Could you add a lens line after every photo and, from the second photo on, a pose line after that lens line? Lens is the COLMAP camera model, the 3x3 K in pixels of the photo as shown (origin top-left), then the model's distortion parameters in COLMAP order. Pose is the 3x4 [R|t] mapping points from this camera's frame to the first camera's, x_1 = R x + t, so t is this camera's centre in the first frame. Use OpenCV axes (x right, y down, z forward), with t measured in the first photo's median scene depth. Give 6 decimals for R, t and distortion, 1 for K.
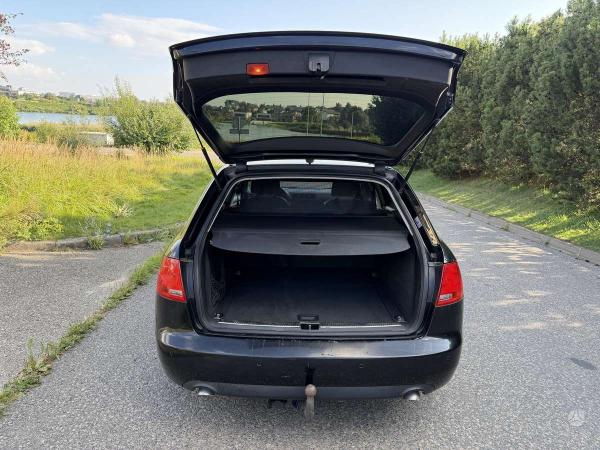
lens RADIAL K [[424.0, 0, 300.0], [0, 424.0, 225.0], [0, 0, 1]] dist [0.035648, -0.037632]
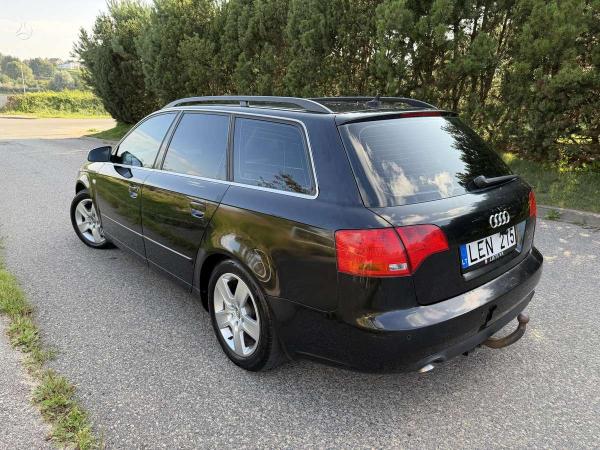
lens RADIAL K [[424.0, 0, 300.0], [0, 424.0, 225.0], [0, 0, 1]] dist [0.035648, -0.037632]
pose [[0.756787, -0.200675, 0.622096, -0.182213], [0.141562, 0.979439, 0.143735, -0.012689], [-0.638149, -0.020711, 0.769635, 0.096924]]
